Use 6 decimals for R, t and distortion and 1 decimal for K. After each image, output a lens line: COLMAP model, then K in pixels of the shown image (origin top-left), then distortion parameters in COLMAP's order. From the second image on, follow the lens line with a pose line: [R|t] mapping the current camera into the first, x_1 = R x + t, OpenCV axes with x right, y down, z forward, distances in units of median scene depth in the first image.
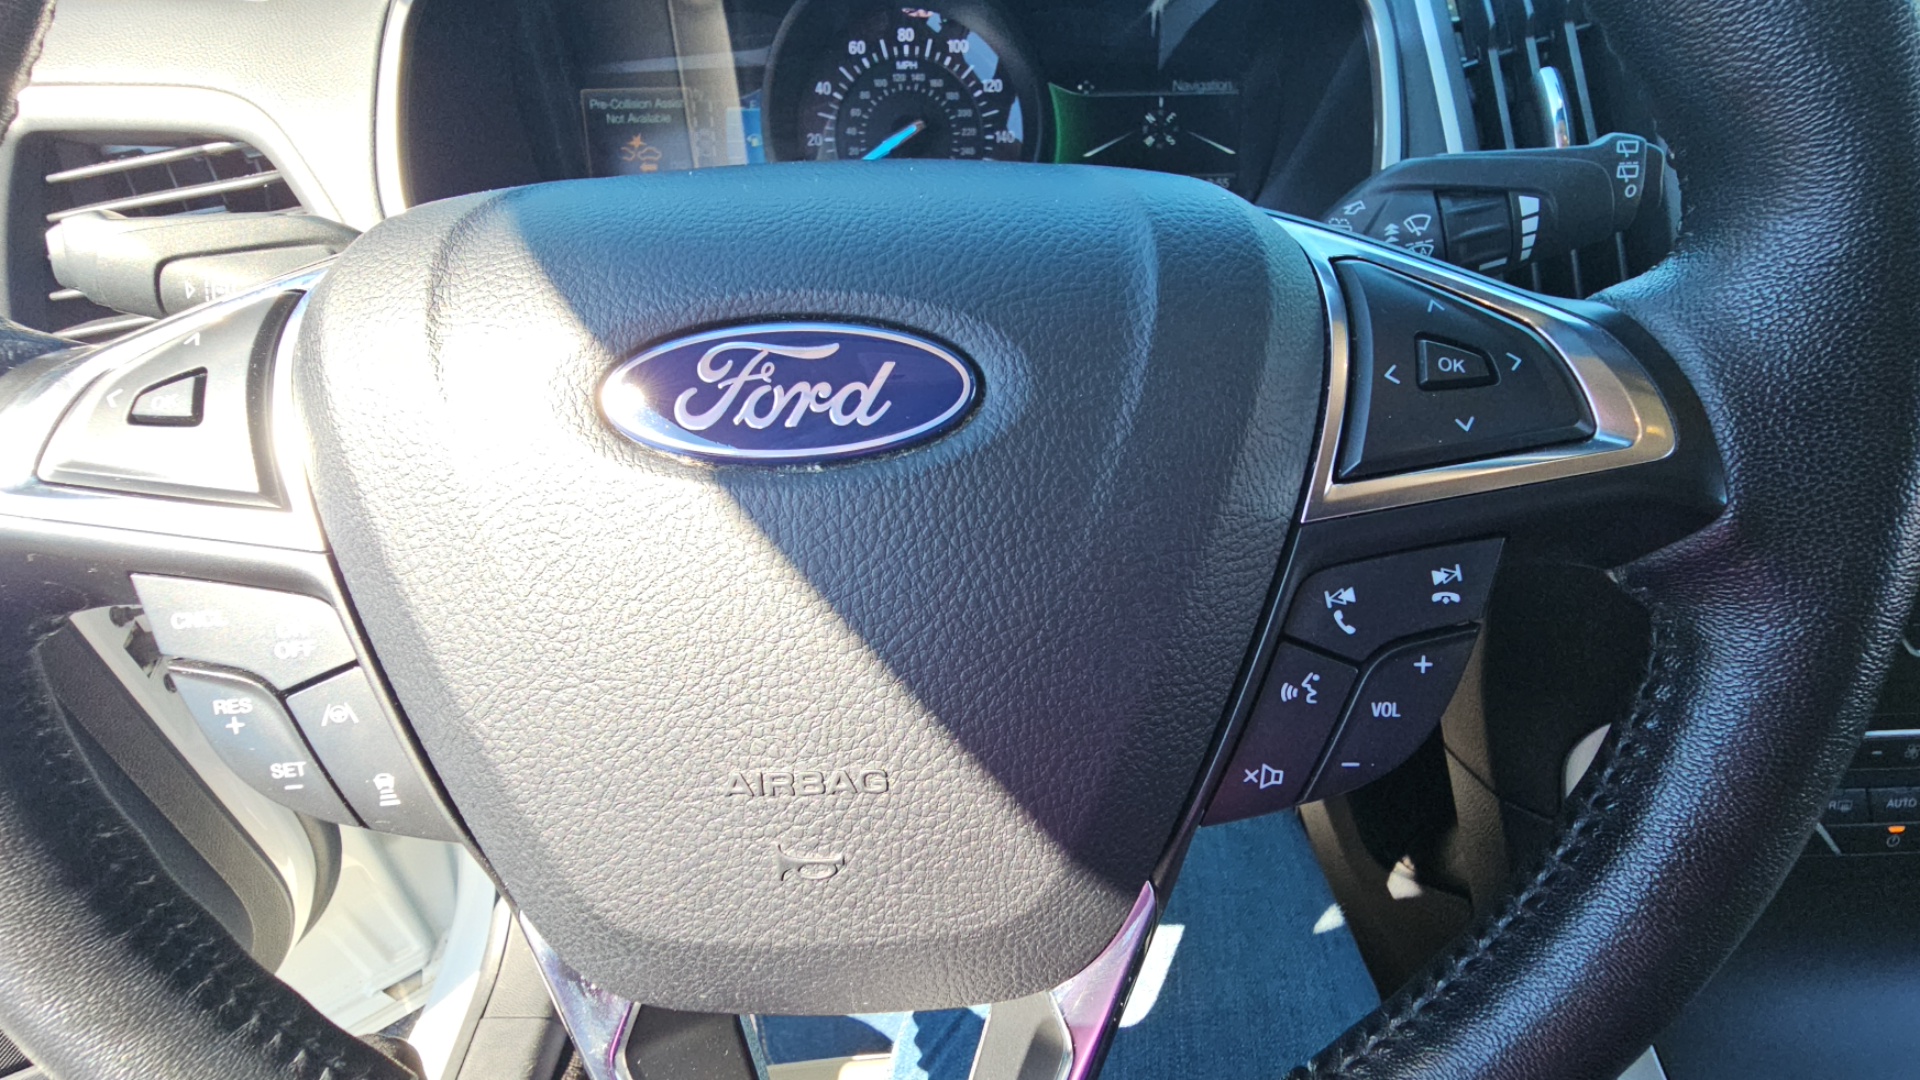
lens RADIAL K [[872.8, 0, 977.7], [0, 872.8, 543.8], [0, 0, 1]] dist [0.009987, -0.007440]
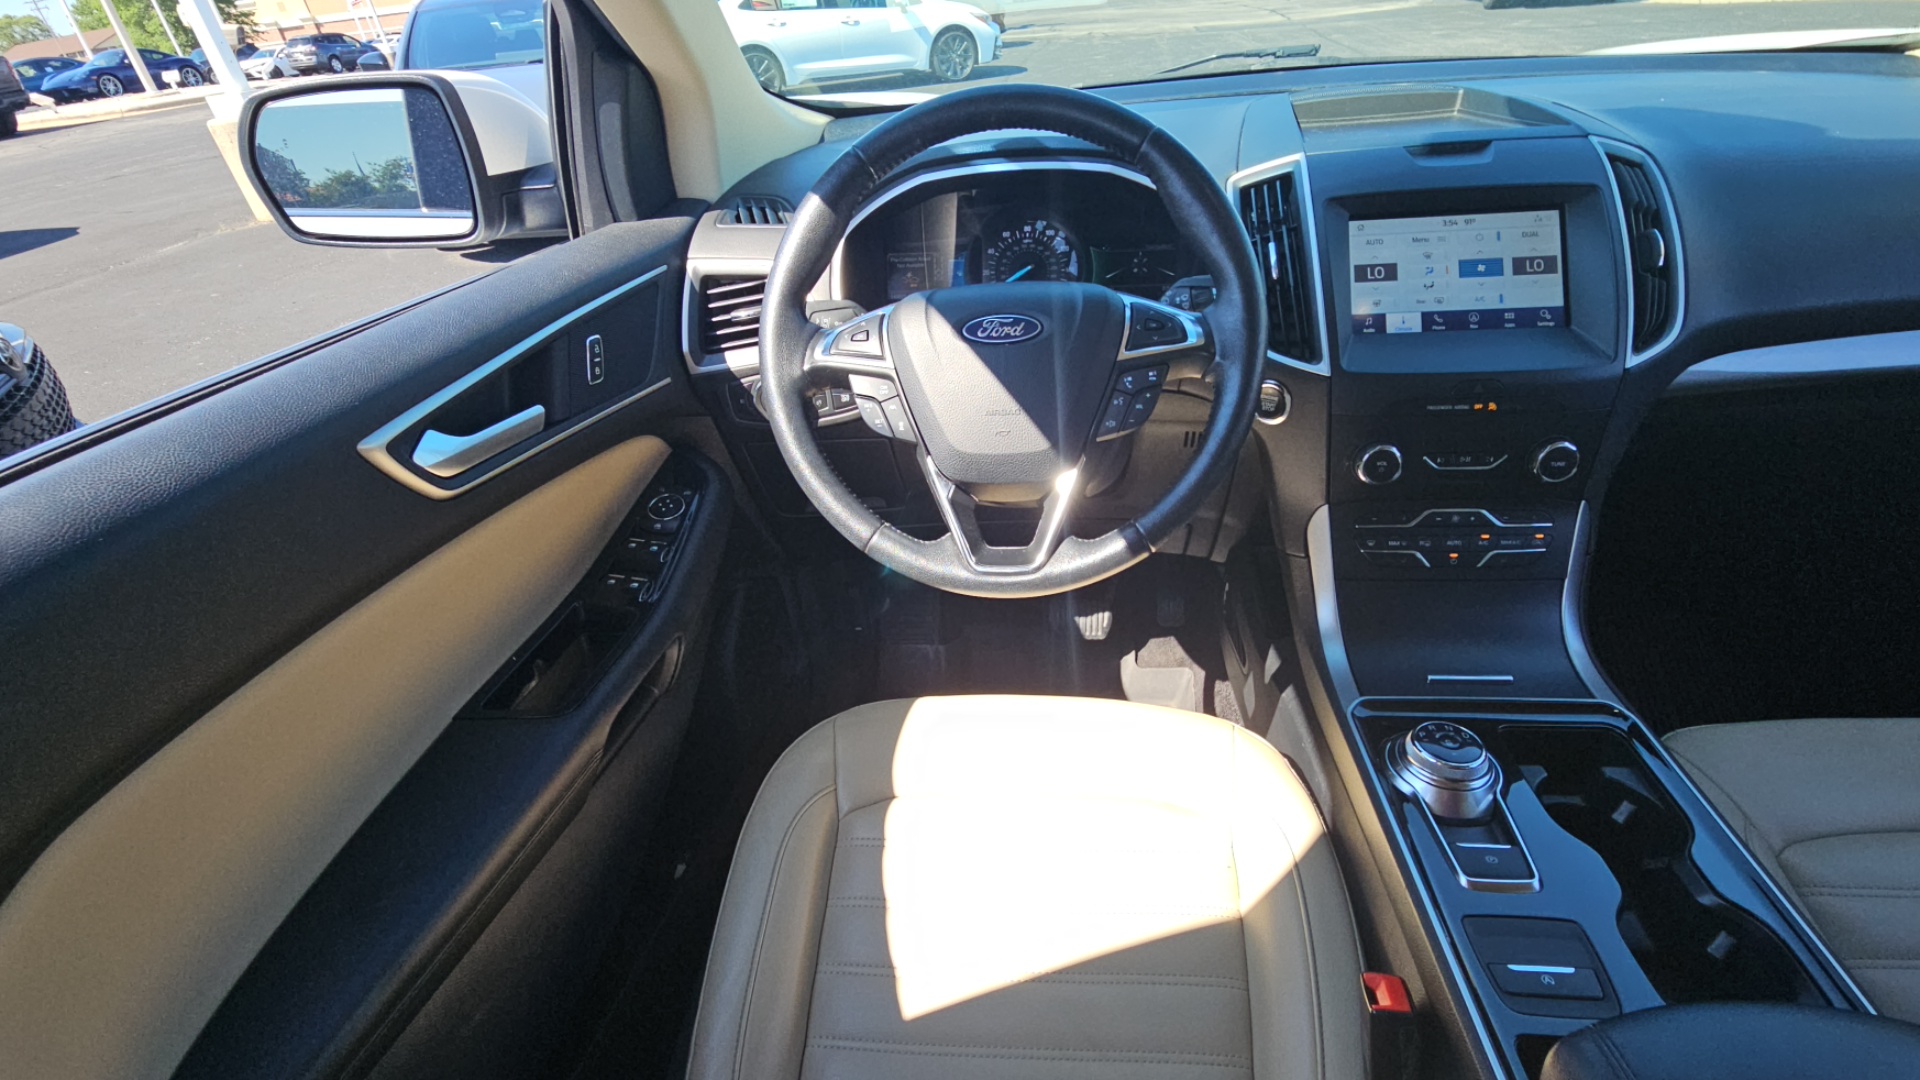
lens RADIAL K [[861.1, 0, 975.7], [0, 861.1, 544.8], [0, 0, 1]] dist [0.000853, -0.000898]
pose [[0.991986, 0.021734, -0.124461, 0.097729], [-0.035629, 0.993234, -0.110527, 0.593298], [0.121217, 0.114075, 0.986049, -1.370392]]
